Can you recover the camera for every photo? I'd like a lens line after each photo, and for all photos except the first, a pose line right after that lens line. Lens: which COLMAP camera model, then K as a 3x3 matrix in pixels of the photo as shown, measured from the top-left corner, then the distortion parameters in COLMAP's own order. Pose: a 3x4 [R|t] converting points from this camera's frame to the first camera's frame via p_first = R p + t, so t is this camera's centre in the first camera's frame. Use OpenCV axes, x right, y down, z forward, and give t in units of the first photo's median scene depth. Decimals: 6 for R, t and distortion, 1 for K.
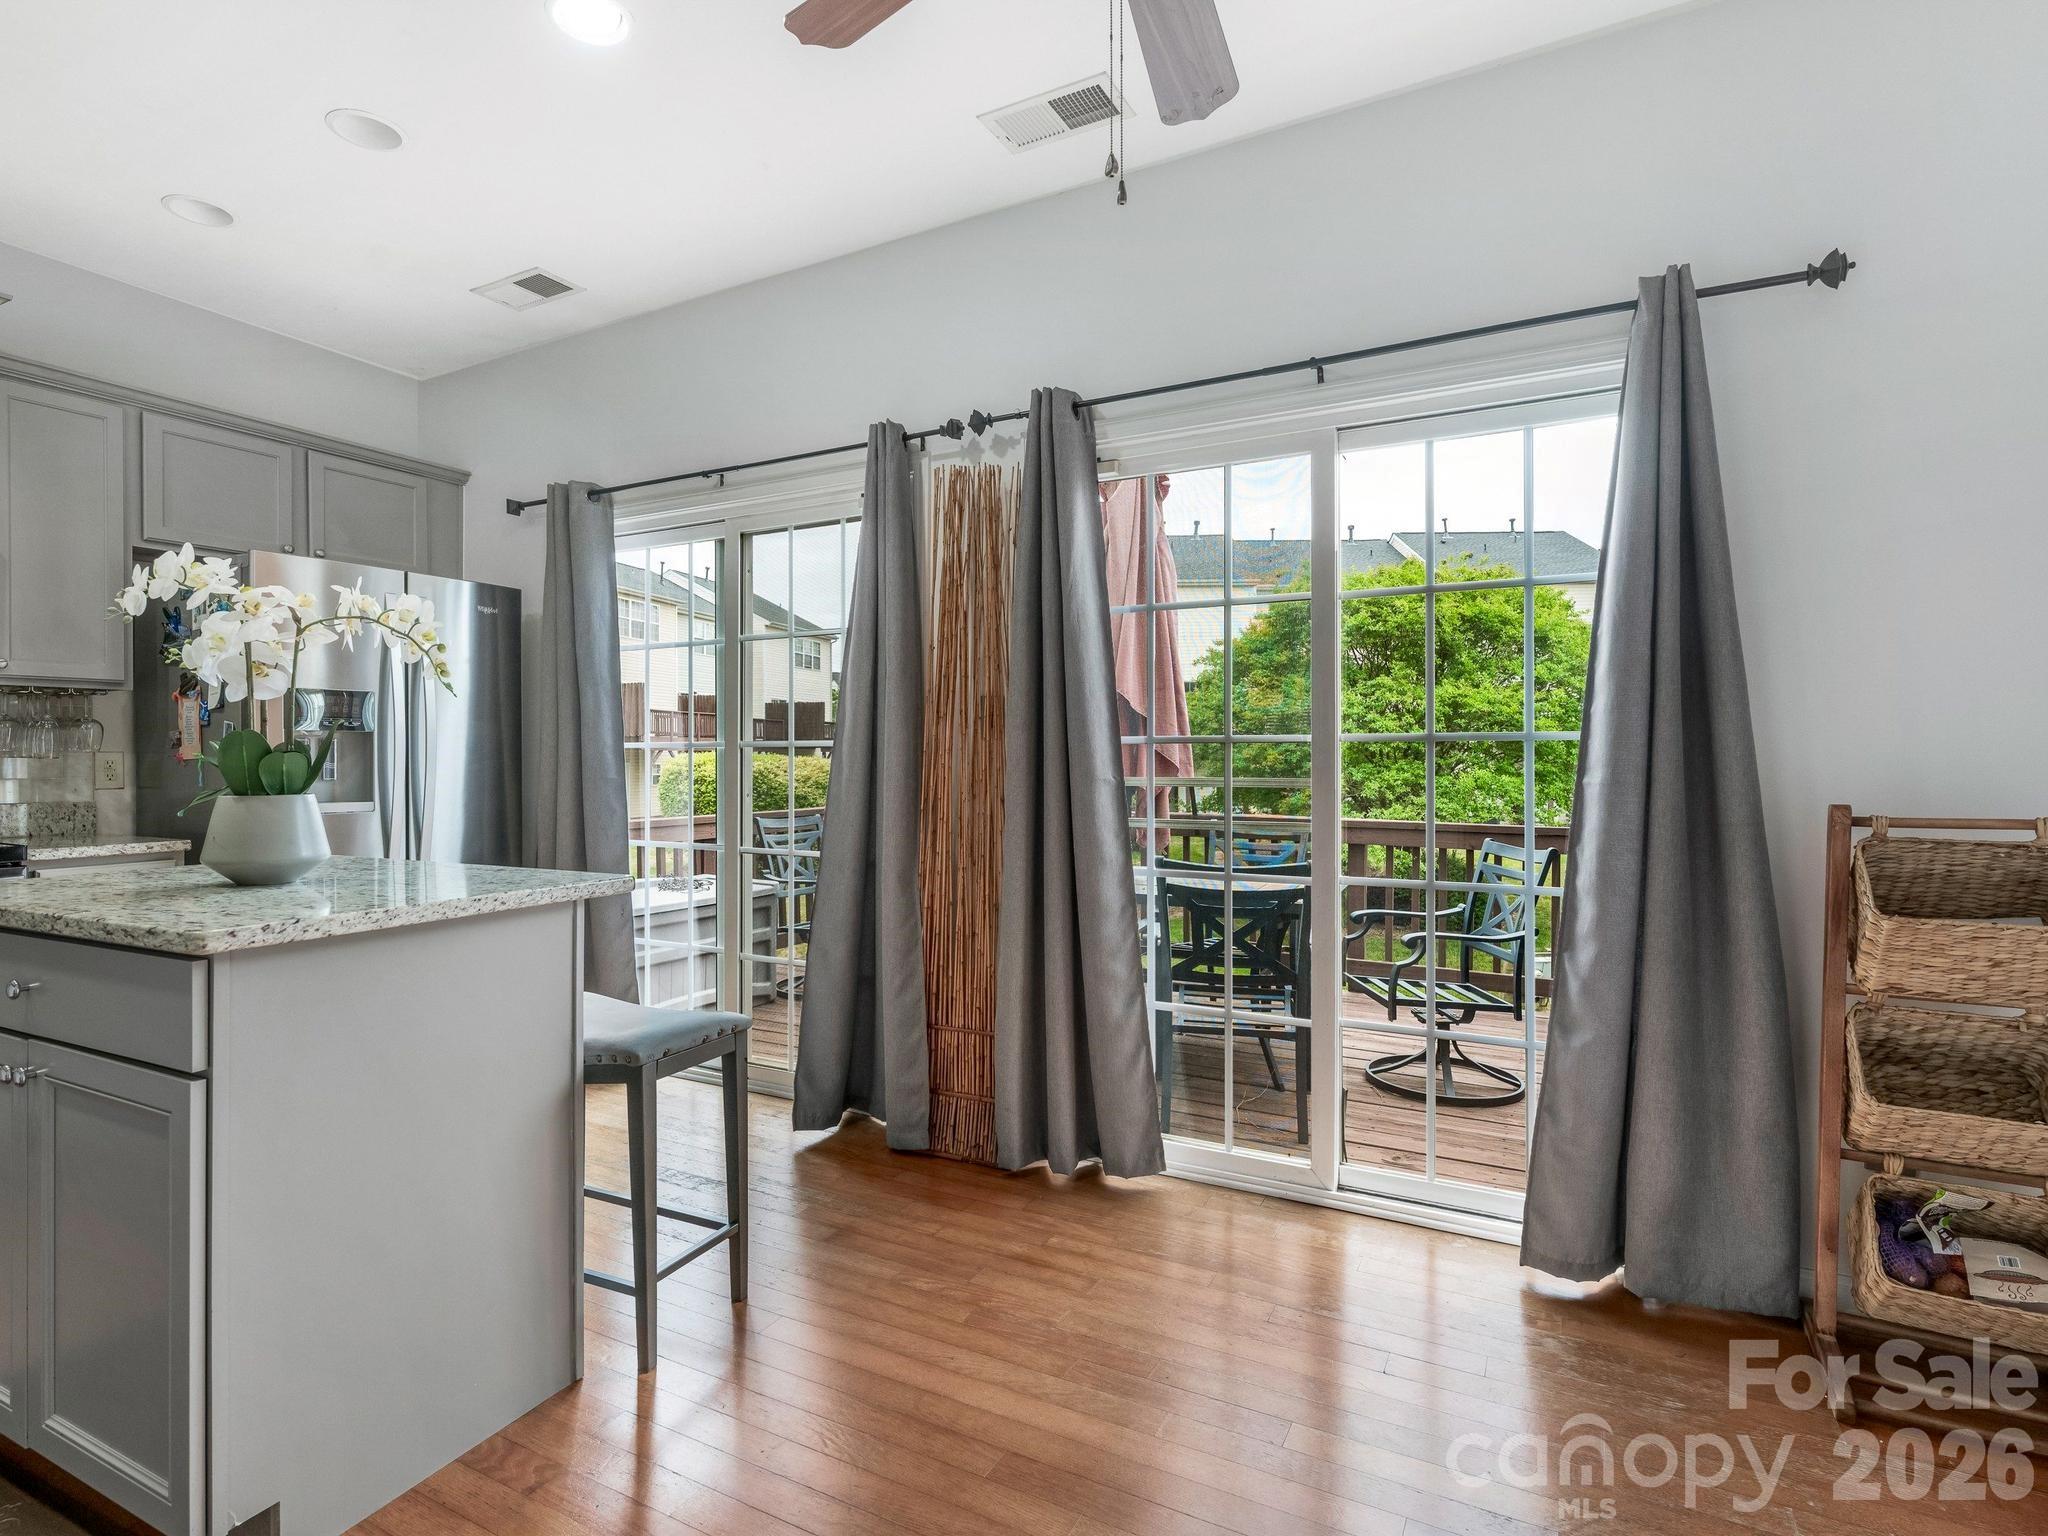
lens RADIAL K [[1071.2, 0, 962.8], [0, 1071.2, 760.1], [0, 0, 1]] dist [0.000239, 0.000973]
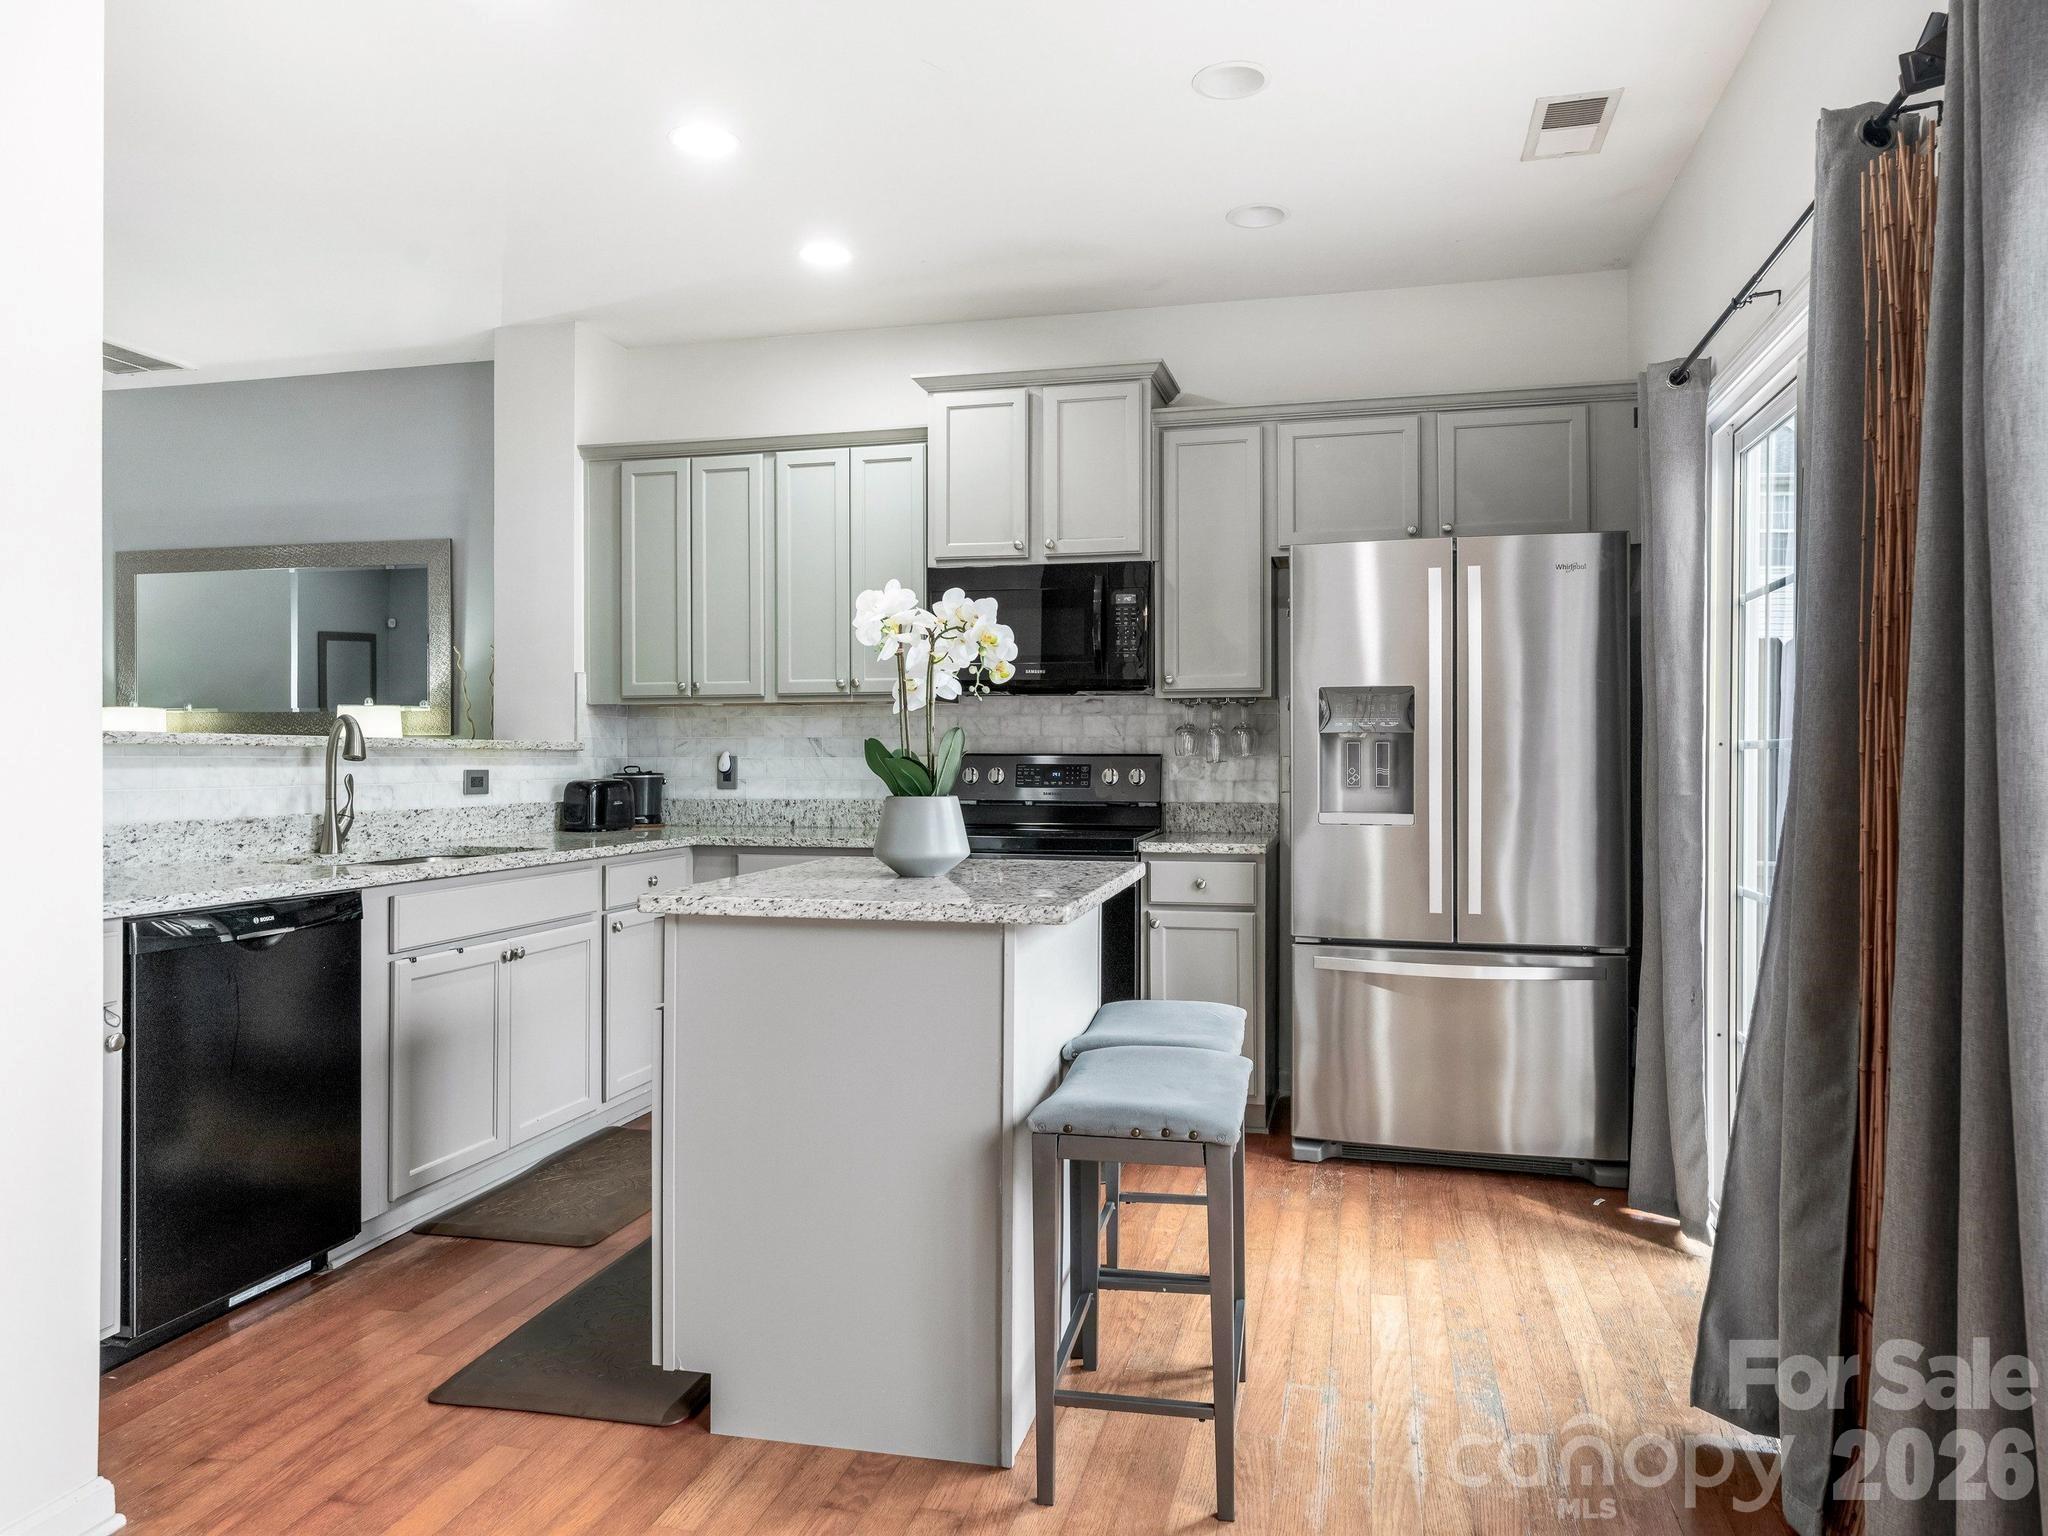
lens RADIAL K [[1369.4, 0, 1020.8], [0, 1369.4, 753.0], [0, 0, 1]] dist [0.028245, 0.001637]
pose [[0.251951, -0.002835, -0.967736, 1.415054], [-0.003411, 0.999987, -0.003818, -0.016558], [0.967734, 0.004263, 0.251938, 1.361733]]
